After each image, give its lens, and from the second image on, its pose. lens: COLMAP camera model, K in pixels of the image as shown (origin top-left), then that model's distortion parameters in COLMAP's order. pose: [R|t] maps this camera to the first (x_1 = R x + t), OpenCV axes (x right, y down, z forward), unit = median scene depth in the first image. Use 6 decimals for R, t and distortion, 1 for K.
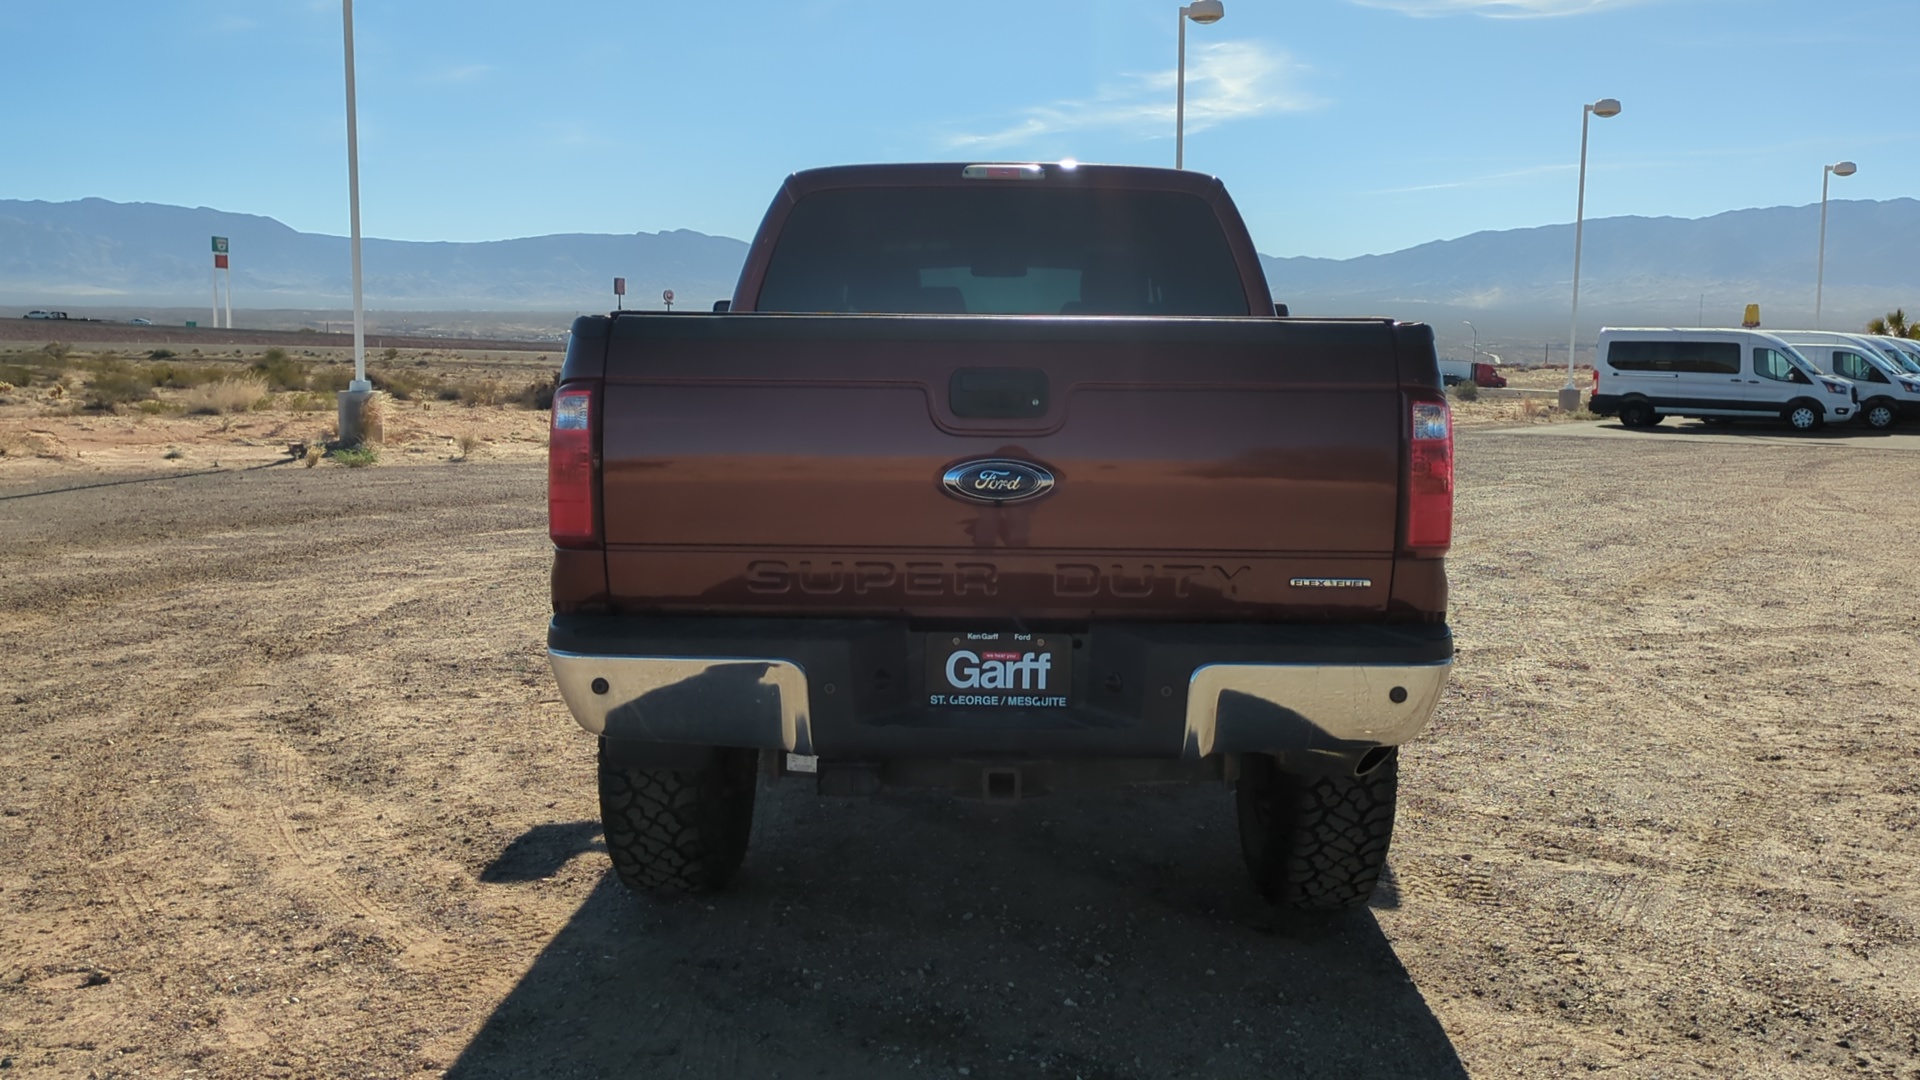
lens RADIAL K [[1656.2, 0, 964.7], [0, 1656.2, 529.8], [0, 0, 1]] dist [0.041899, -0.027202]
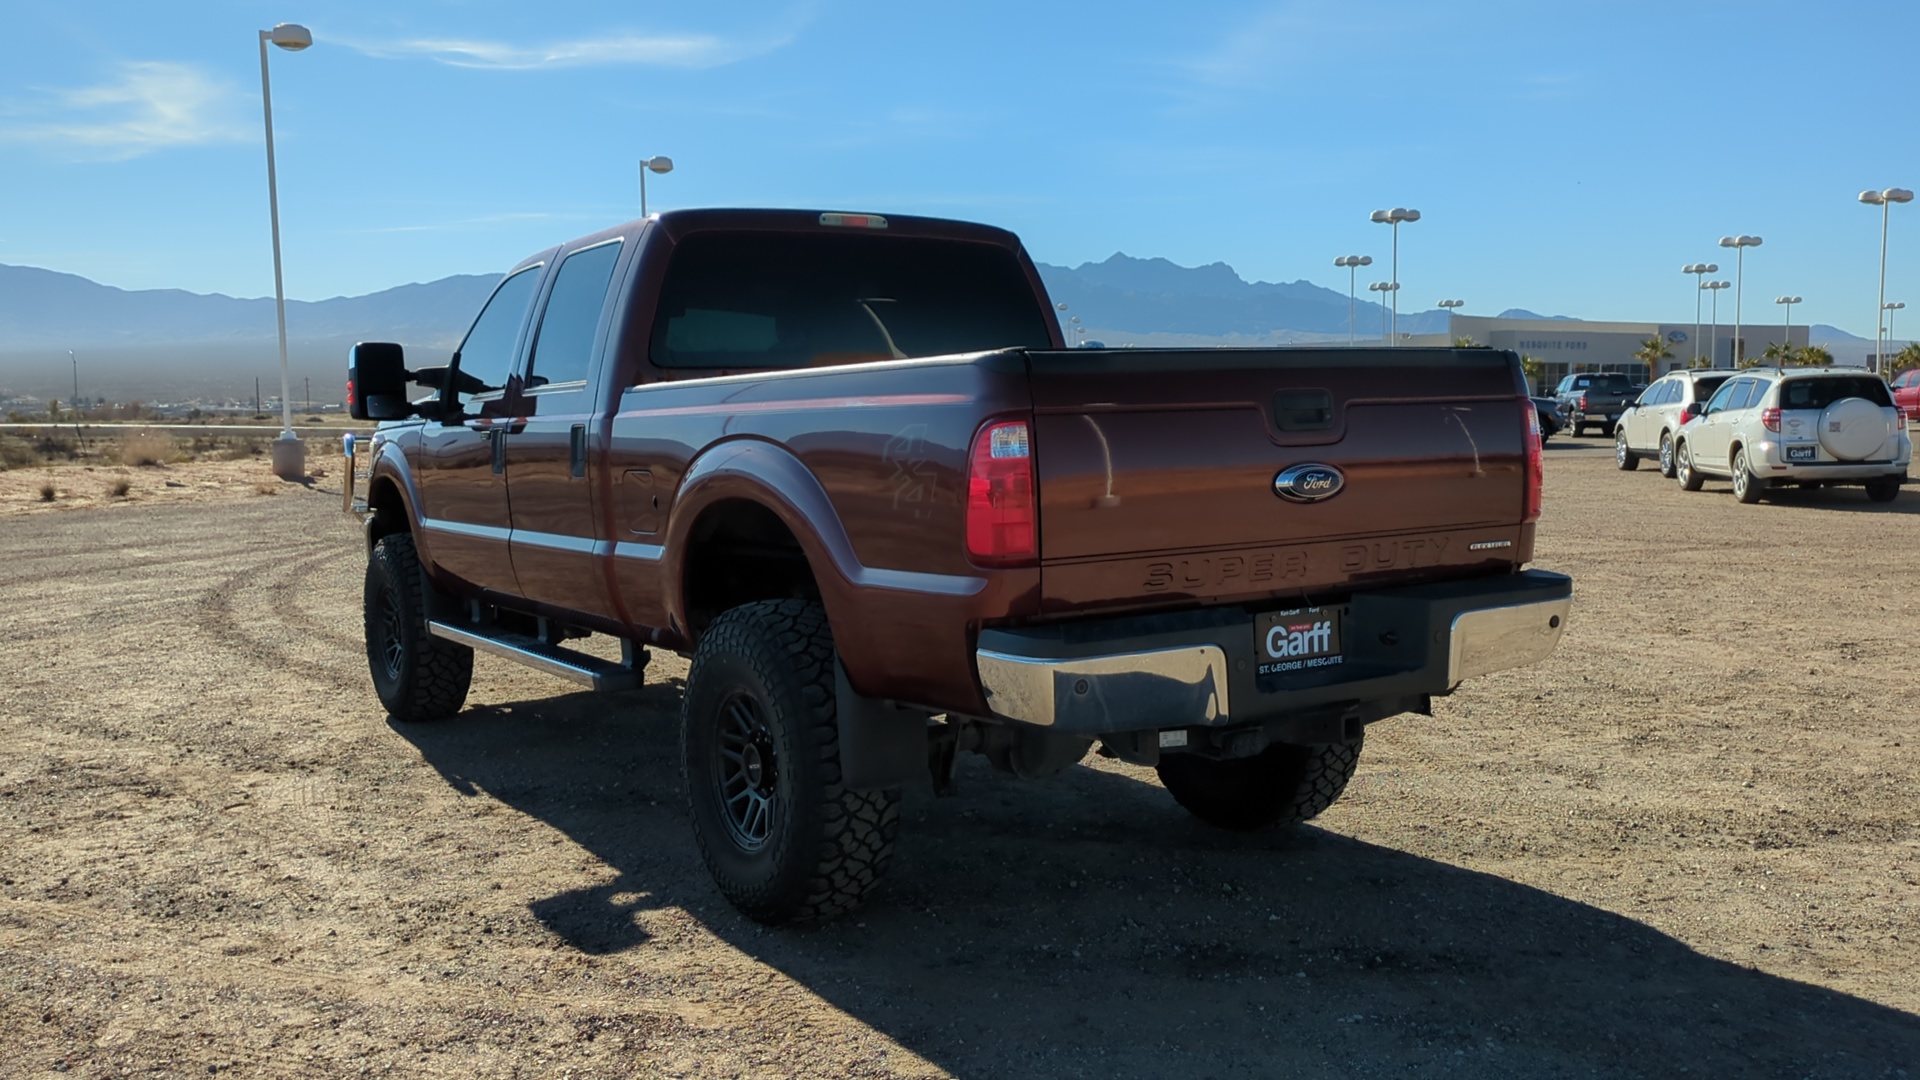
lens RADIAL K [[1656.2, 0, 982.7], [0, 1656.2, 536.9], [0, 0, 1]] dist [0.041899, -0.027202]
pose [[0.828329, -0.072401, 0.555544, -0.584253], [0.084469, 0.996418, 0.003912, -0.010043], [-0.553838, 0.043686, 0.831478, 0.078807]]
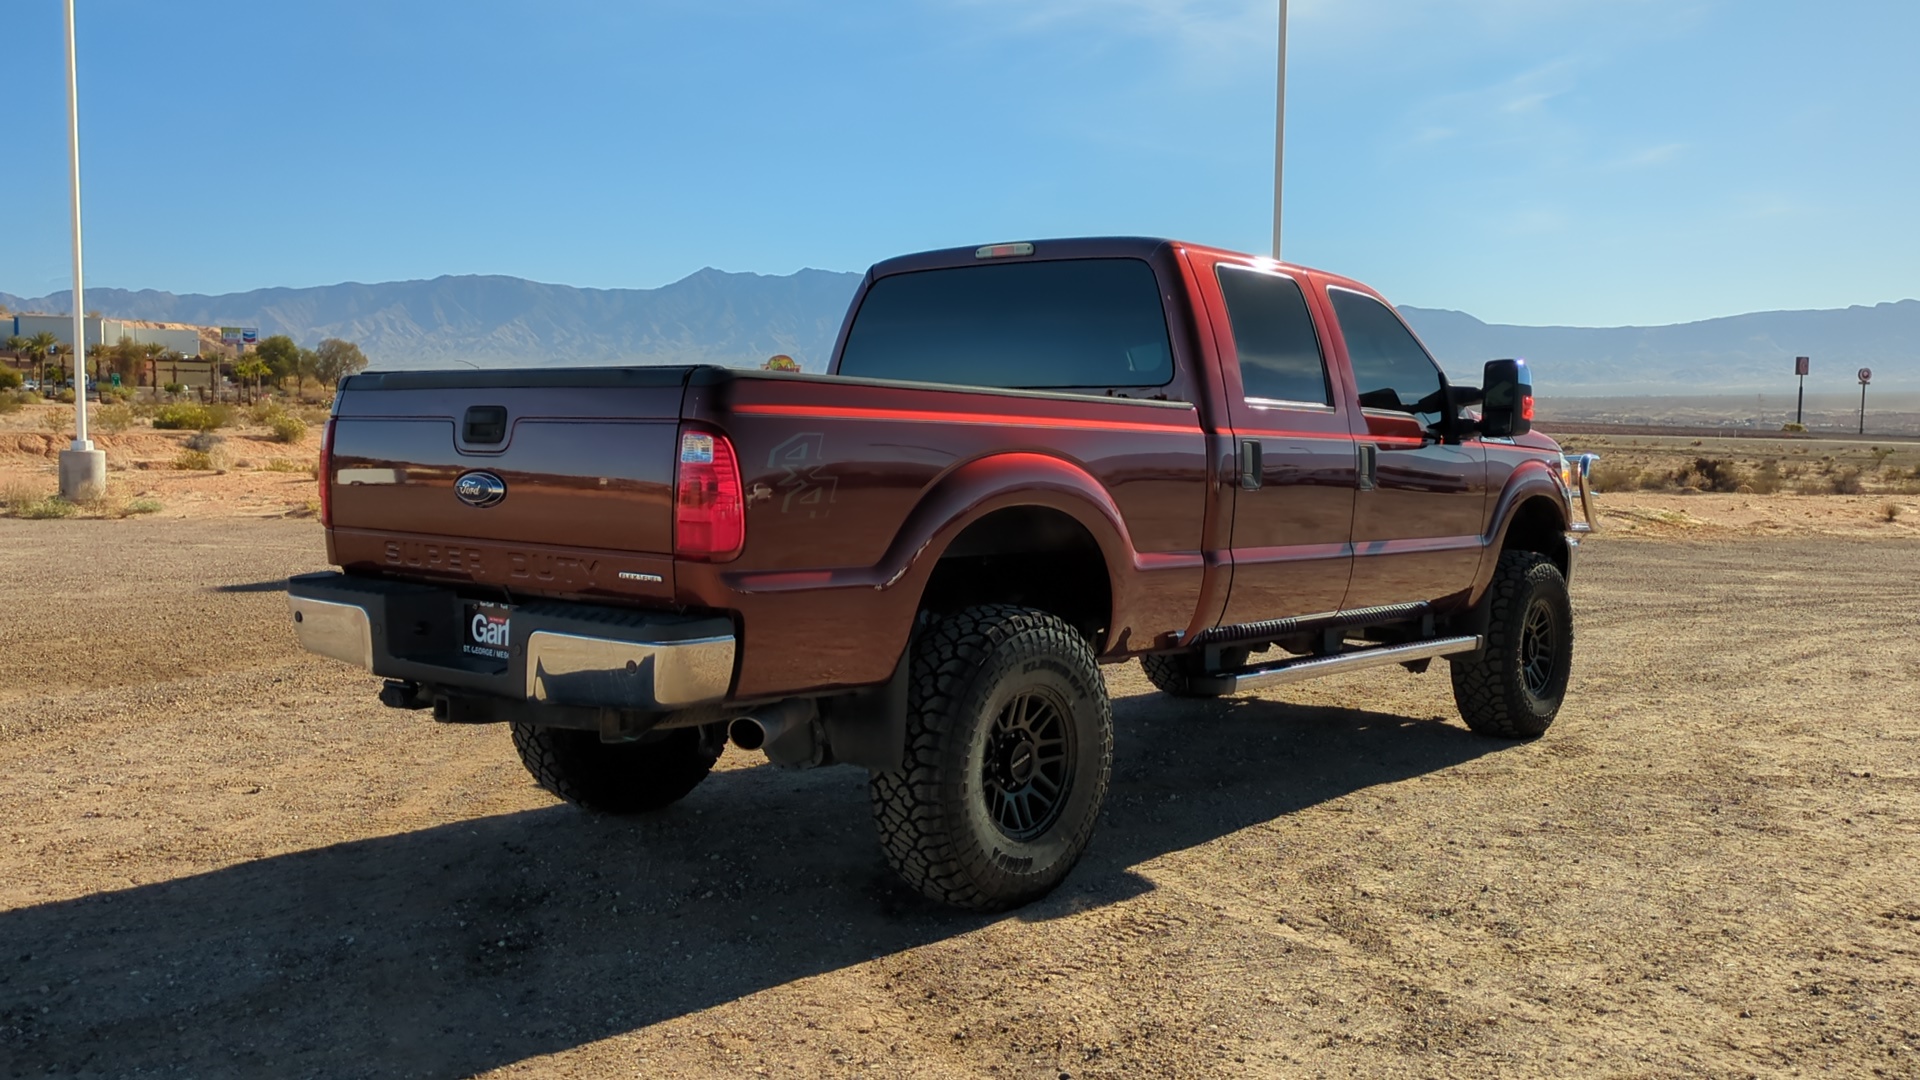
lens RADIAL K [[1656.2, 0, 983.5], [0, 1656.2, 536.1], [0, 0, 1]] dist [0.041899, -0.027202]
pose [[0.784127, 0.039306, -0.619355, 0.808238], [-0.068782, 0.997348, -0.023785, 0.009108], [0.616777, 0.061251, 0.784751, 0.125112]]
